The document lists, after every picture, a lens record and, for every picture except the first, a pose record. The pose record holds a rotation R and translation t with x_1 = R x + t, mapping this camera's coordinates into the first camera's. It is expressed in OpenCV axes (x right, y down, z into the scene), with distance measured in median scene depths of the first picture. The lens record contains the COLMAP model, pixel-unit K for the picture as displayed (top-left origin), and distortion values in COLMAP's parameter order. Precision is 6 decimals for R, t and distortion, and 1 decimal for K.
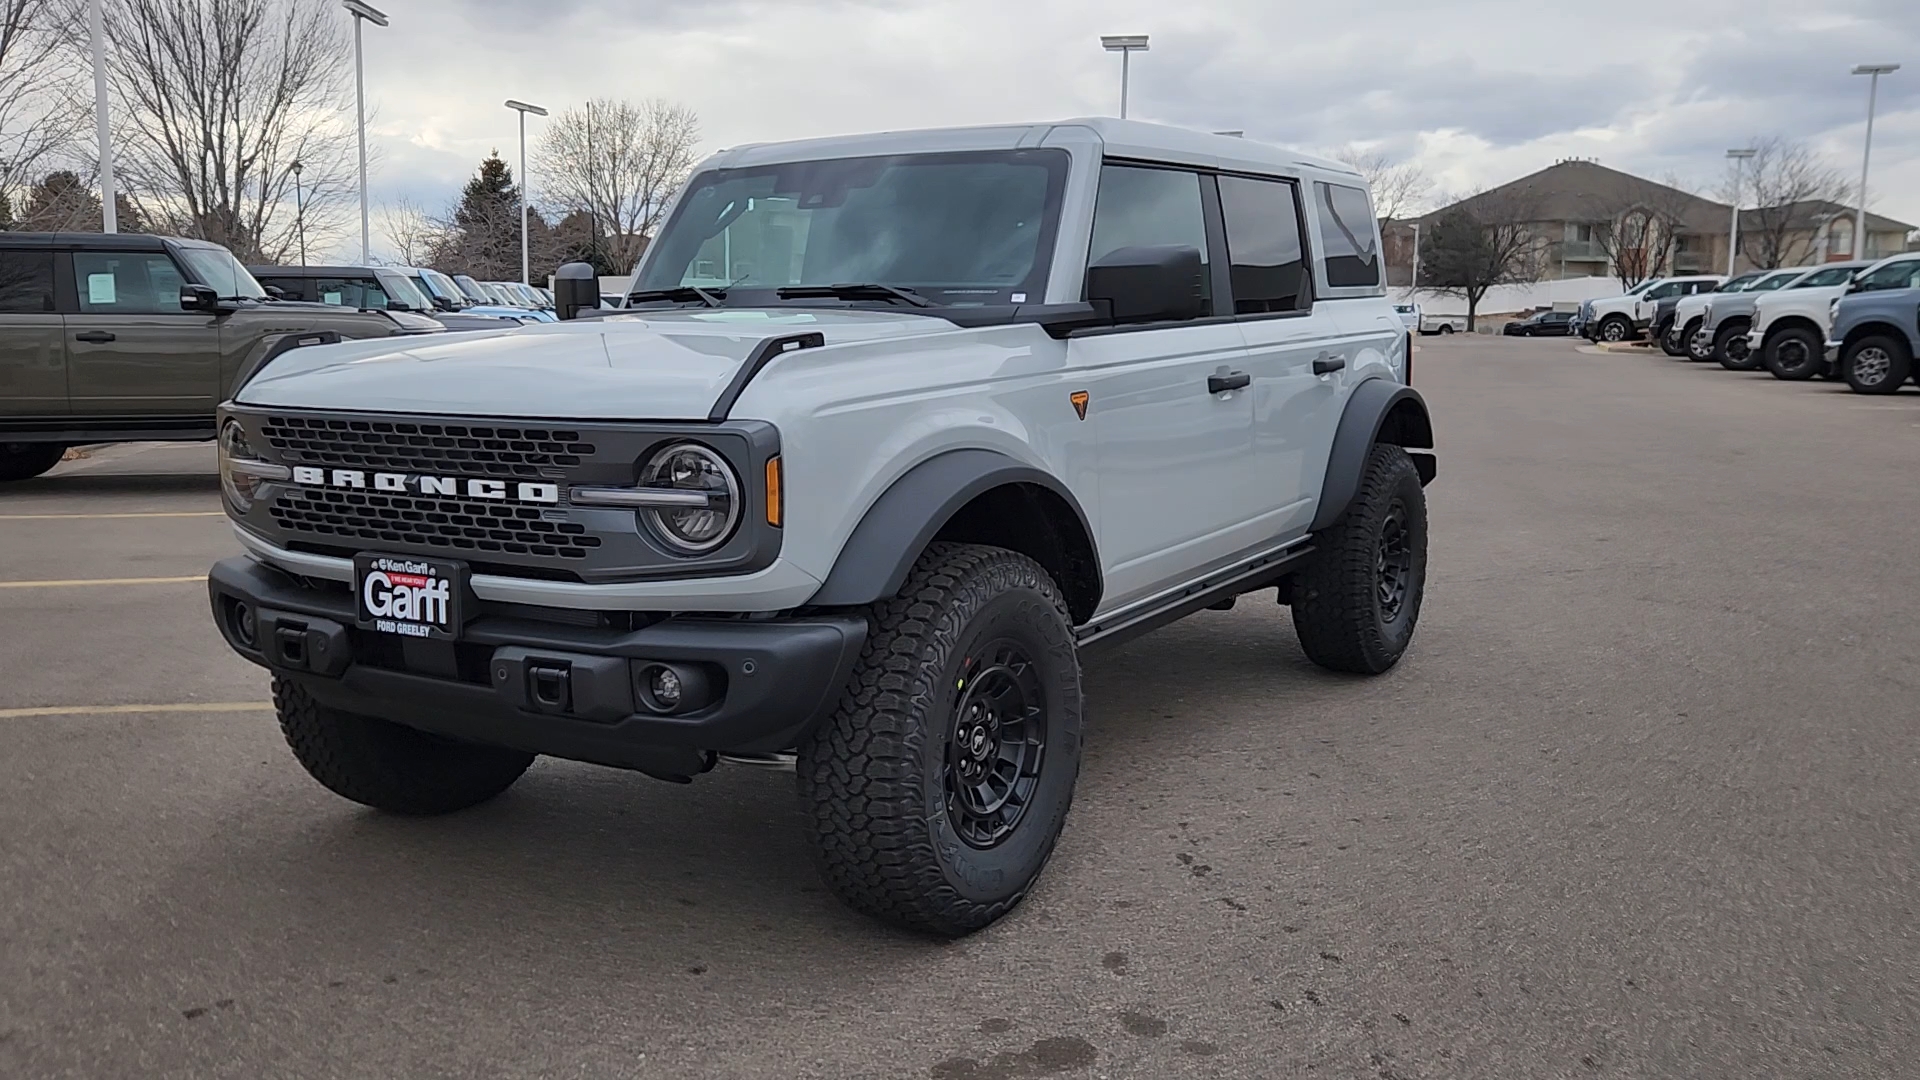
lens RADIAL K [[1624.2, 0, 950.1], [0, 1624.2, 547.3], [0, 0, 1]] dist [0.039788, -0.032896]
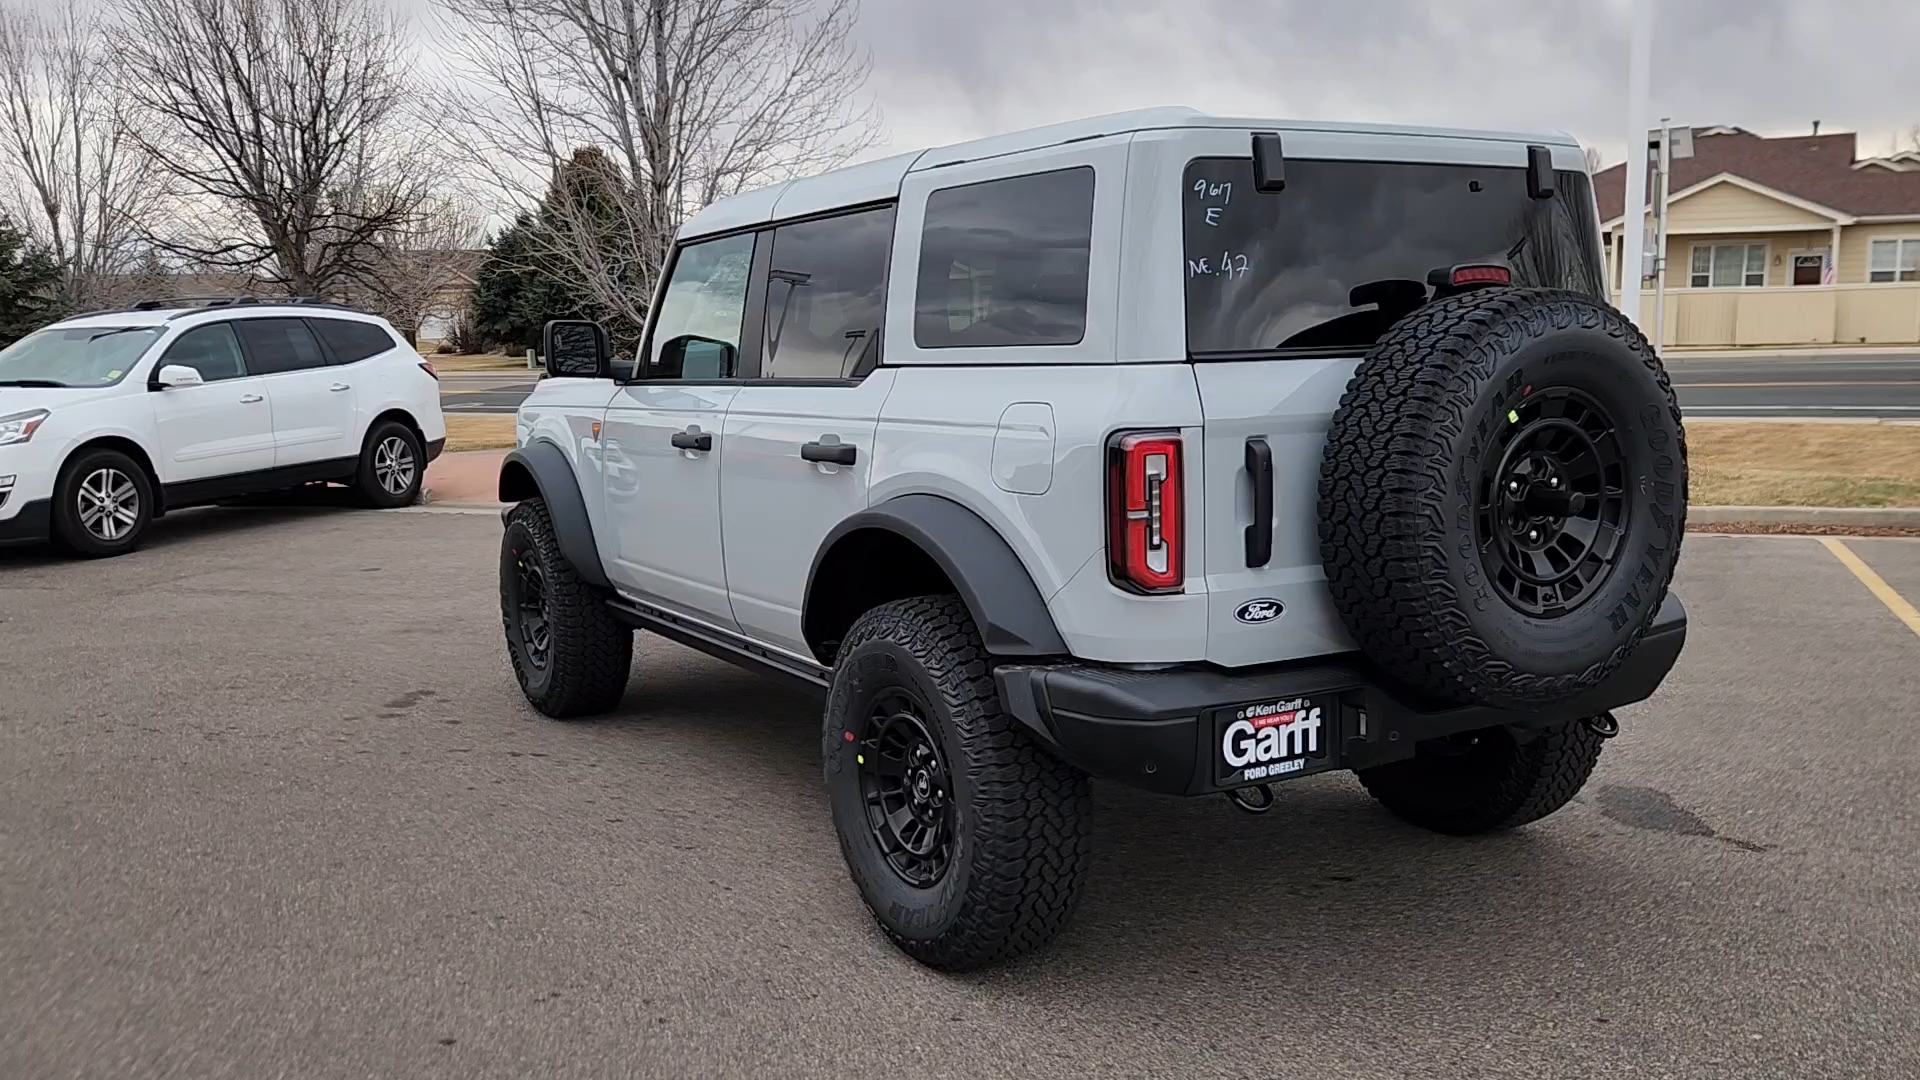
lens RADIAL K [[1624.2, 0, 949.6], [0, 1624.2, 530.5], [0, 0, 1]] dist [0.039788, -0.032896]
pose [[-0.464148, 0.132326, -0.875818, 1.364890], [-0.104453, 0.973702, 0.202471, -0.368666], [0.879577, 0.185459, -0.438119, 2.173257]]
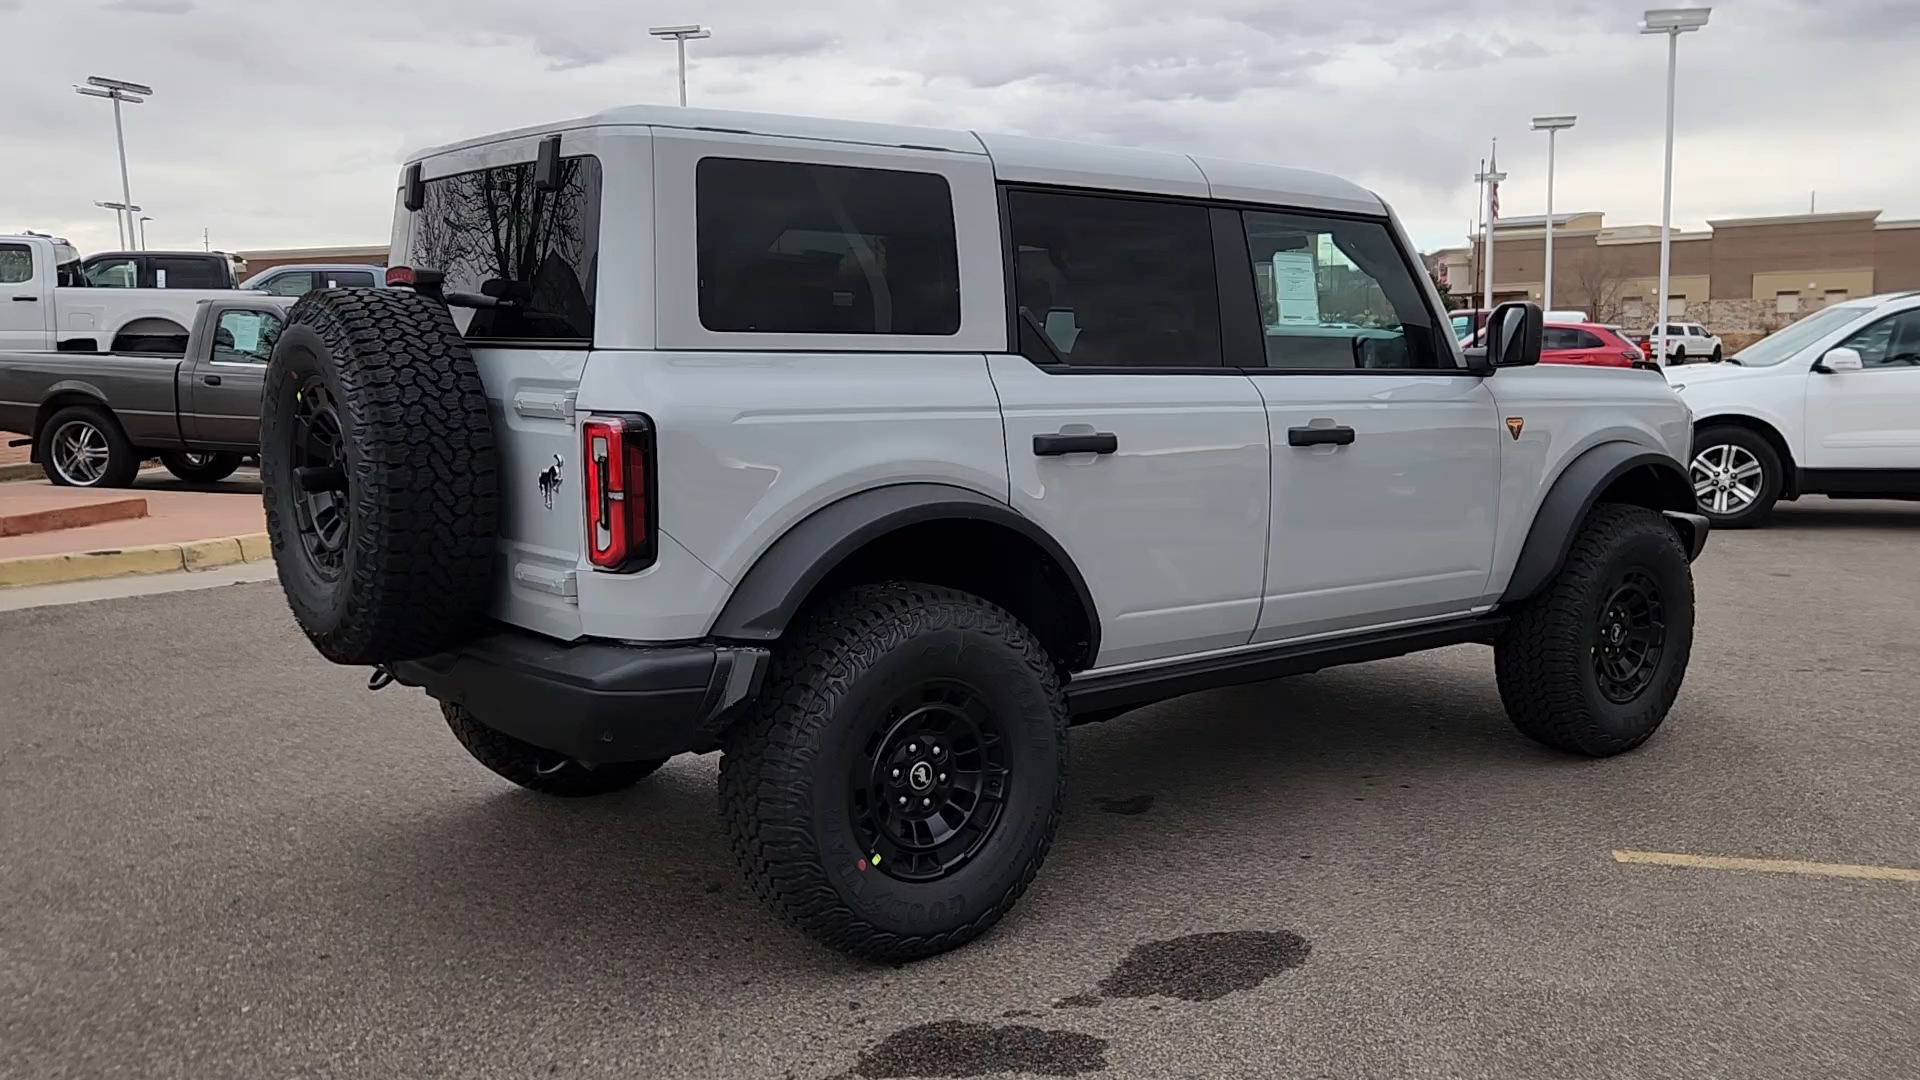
lens RADIAL K [[1624.2, 0, 951.9], [0, 1624.2, 540.2], [0, 0, 1]] dist [0.039788, -0.032896]
pose [[-0.938903, -0.036949, 0.342193, -0.356911], [0.057970, 0.963041, 0.263043, -0.446379], [-0.339265, 0.266809, -0.902060, 2.887772]]
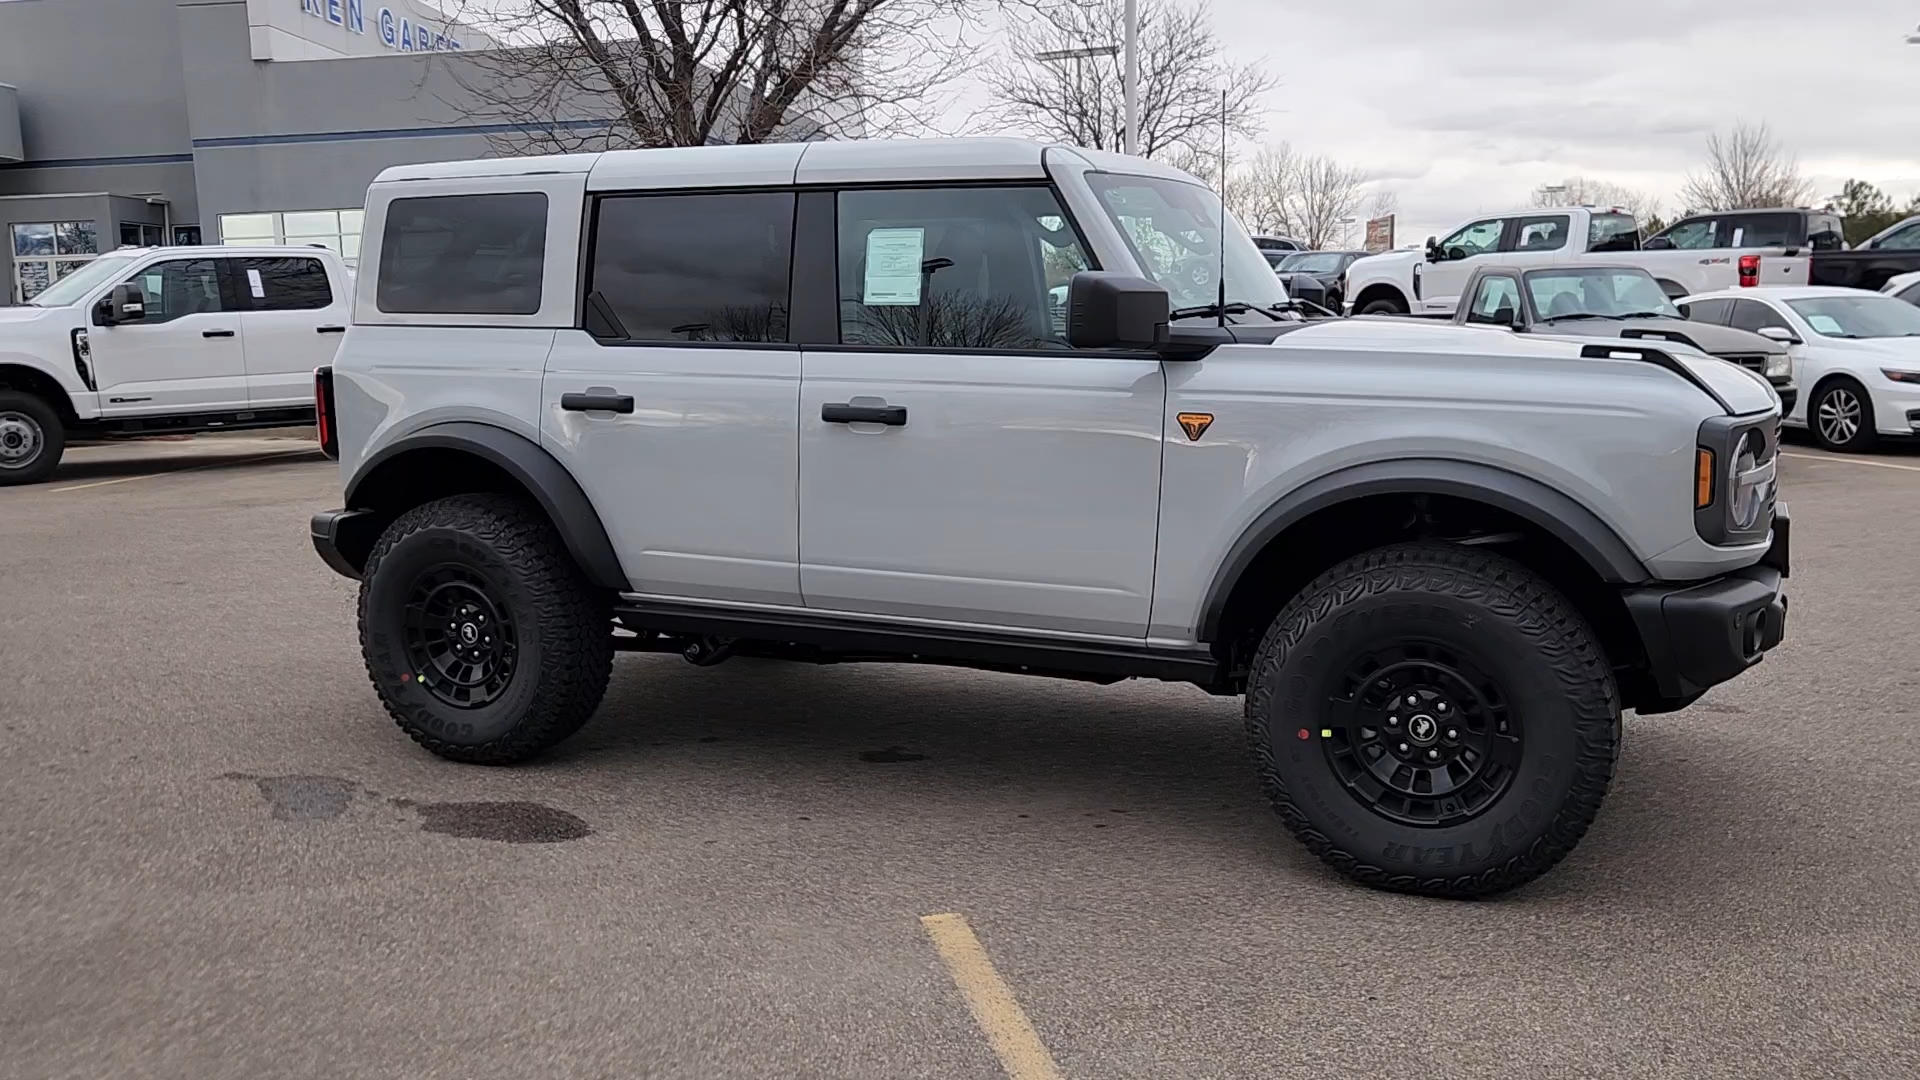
lens RADIAL K [[1624.2, 0, 951.4], [0, 1624.2, 545.7], [0, 0, 1]] dist [0.039788, -0.032896]
pose [[-0.112097, -0.140309, 0.983742, -1.458199], [0.162584, 0.974051, 0.157453, -0.261313], [-0.980306, 0.177591, -0.086376, 1.678506]]
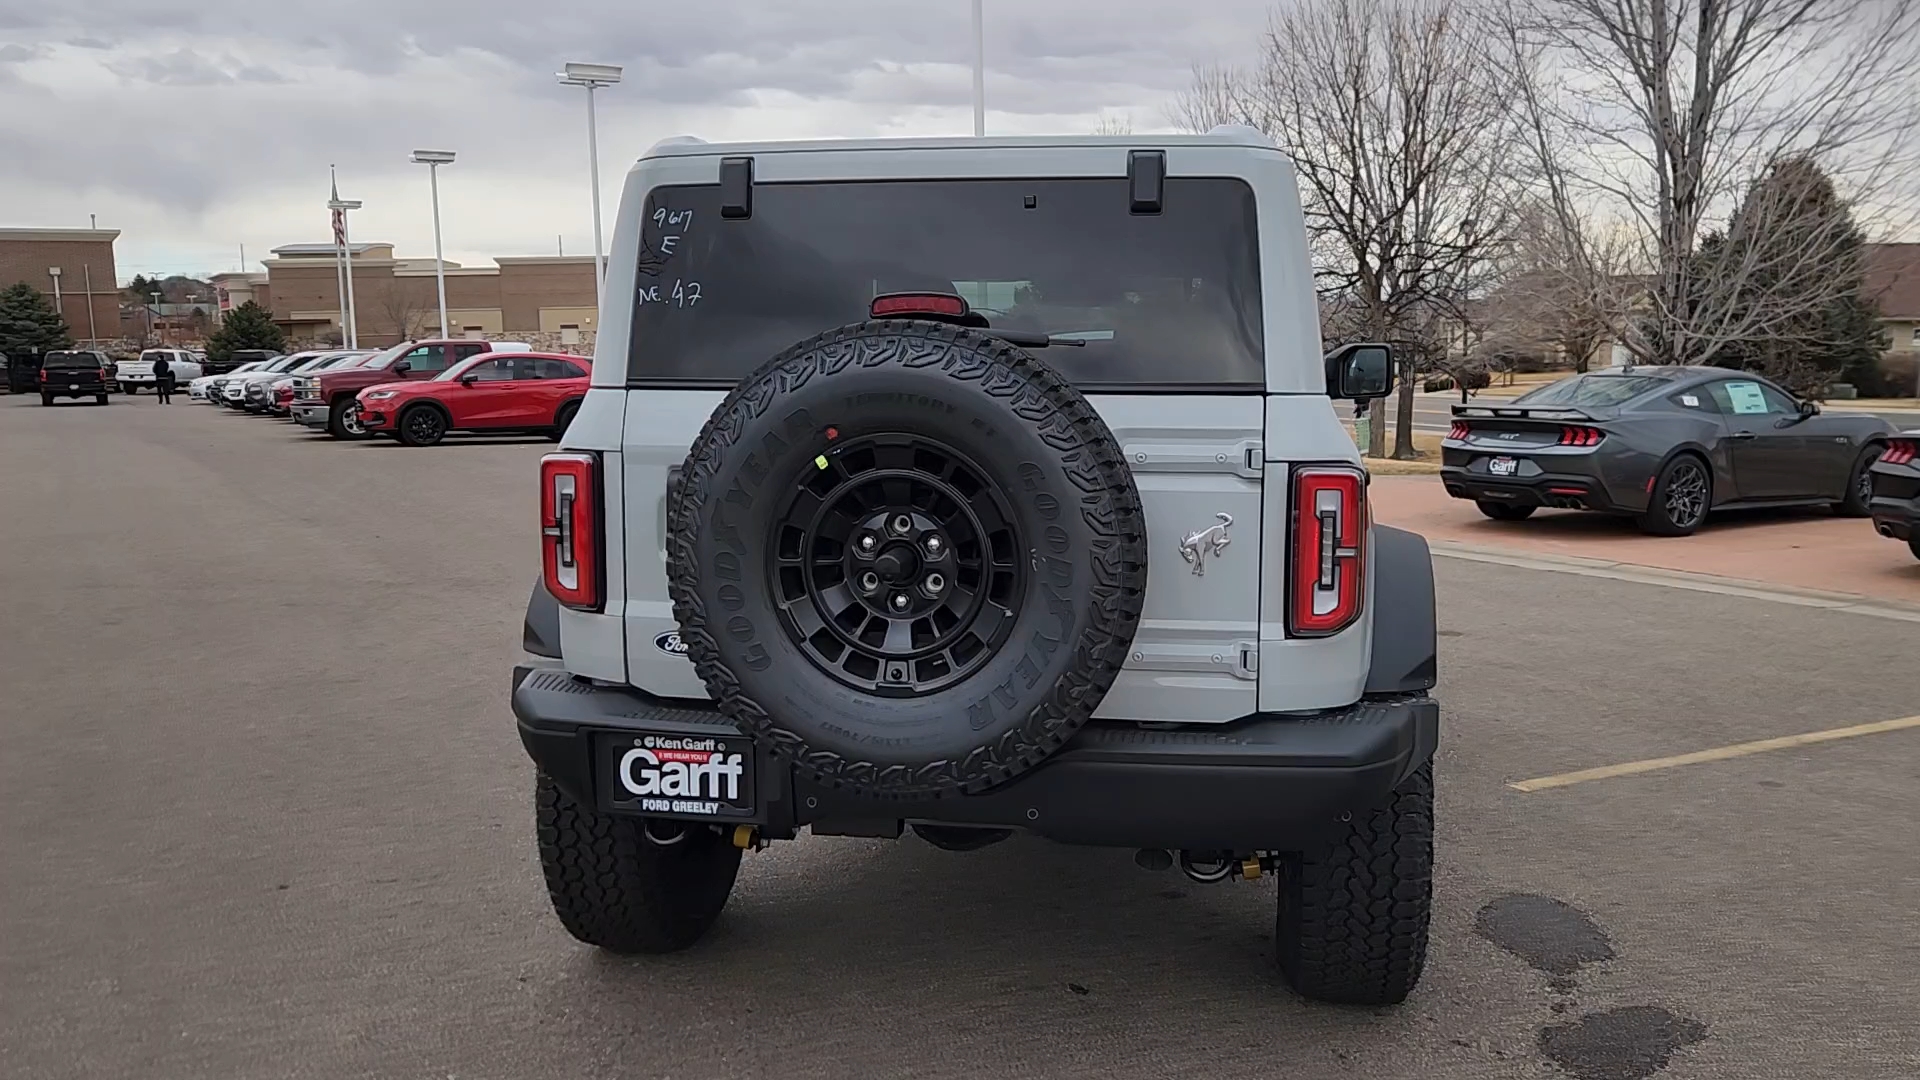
lens RADIAL K [[1624.2, 0, 944.8], [0, 1624.2, 532.5], [0, 0, 1]] dist [0.039788, -0.032896]
pose [[-0.934002, 0.043727, -0.354581, 0.647759], [-0.047953, 0.968157, 0.245707, -0.447685], [0.354034, 0.246494, -0.902164, 2.801701]]
